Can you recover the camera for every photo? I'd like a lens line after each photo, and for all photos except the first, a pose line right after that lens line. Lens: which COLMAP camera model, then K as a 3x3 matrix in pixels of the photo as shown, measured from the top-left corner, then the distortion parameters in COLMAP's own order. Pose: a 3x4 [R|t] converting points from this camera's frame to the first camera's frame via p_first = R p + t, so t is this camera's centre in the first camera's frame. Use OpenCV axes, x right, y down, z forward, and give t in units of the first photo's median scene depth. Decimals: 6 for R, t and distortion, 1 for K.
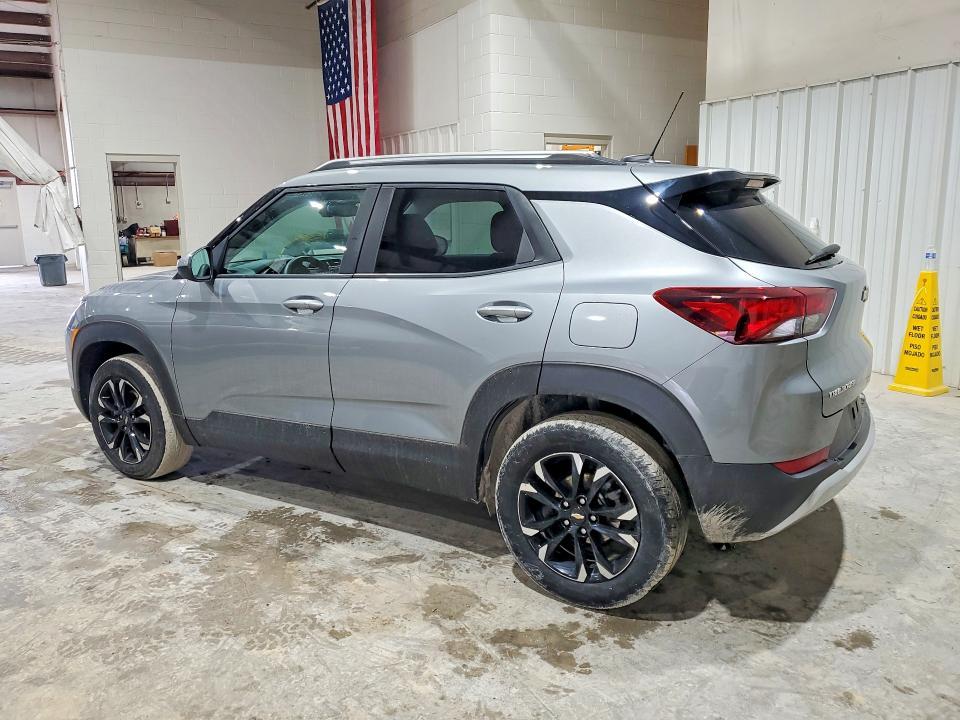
lens RADIAL K [[765.9, 0, 488.9], [0, 765.9, 360.7], [0, 0, 1]] dist [0.014087, 0.005843]
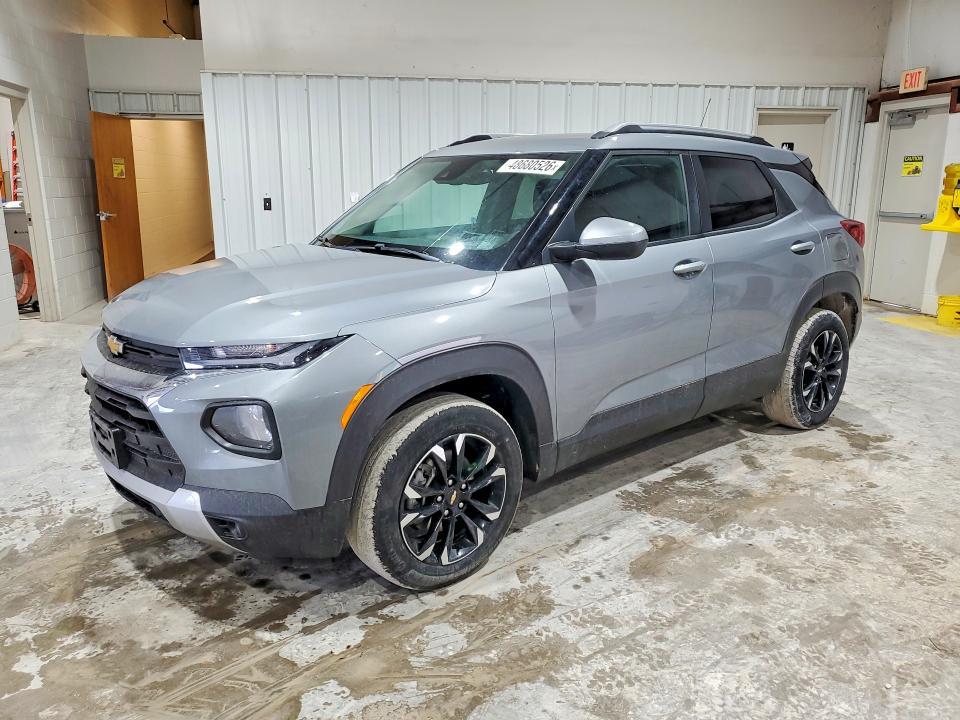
lens RADIAL K [[765.9, 0, 488.9], [0, 765.9, 360.7], [0, 0, 1]] dist [0.014087, 0.005843]
pose [[0.292834, -0.207715, 0.933329, -1.235982], [0.189328, 0.969388, 0.156339, -0.153675], [-0.937232, 0.130924, 0.323196, 0.886242]]
